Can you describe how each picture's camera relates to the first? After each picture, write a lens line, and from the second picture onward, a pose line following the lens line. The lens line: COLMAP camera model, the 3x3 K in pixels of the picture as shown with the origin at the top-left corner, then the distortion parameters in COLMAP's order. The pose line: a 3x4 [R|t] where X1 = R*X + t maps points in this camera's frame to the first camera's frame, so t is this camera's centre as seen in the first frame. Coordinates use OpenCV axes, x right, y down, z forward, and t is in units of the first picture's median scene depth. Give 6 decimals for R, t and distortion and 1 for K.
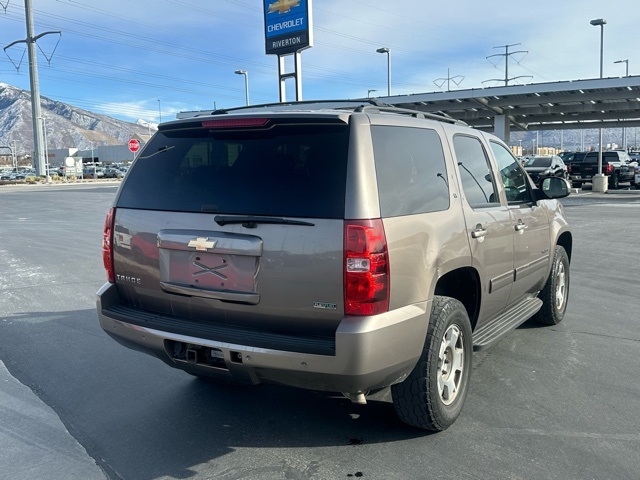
lens RADIAL K [[614.6, 0, 320.0], [0, 614.6, 240.0], [0, 0, 1]] dist [0.150478, -0.283226]
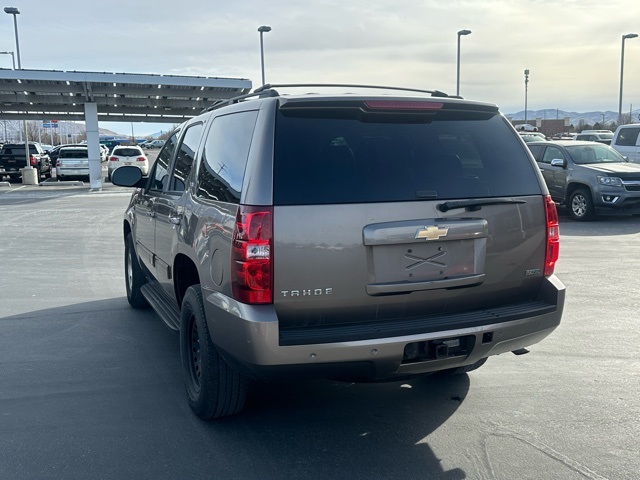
lens RADIAL K [[614.6, 0, 320.0], [0, 614.6, 240.0], [0, 0, 1]] dist [0.150478, -0.283226]
pose [[0.569041, -0.108173, 0.815163, -0.833730], [0.099620, 0.993077, 0.062240, -0.046242], [-0.816252, 0.045790, 0.575878, 0.470382]]
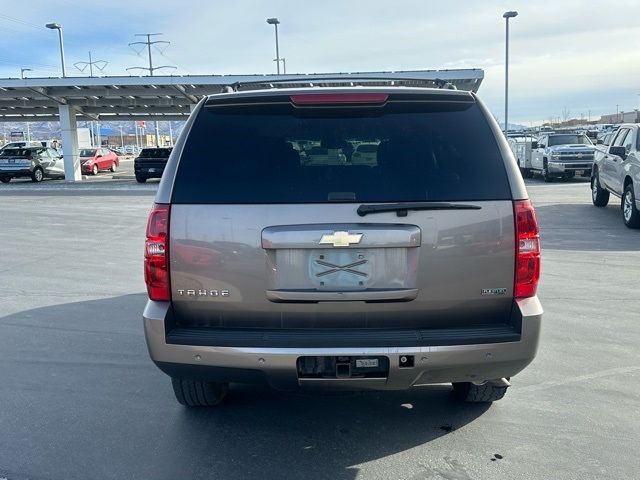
lens RADIAL K [[614.6, 0, 320.0], [0, 614.6, 240.0], [0, 0, 1]] dist [0.150478, -0.283226]
pose [[0.853862, -0.078774, 0.514503, -0.516398], [0.069911, 0.996881, 0.036605, -0.020034], [-0.515782, 0.004714, 0.856707, 0.223866]]
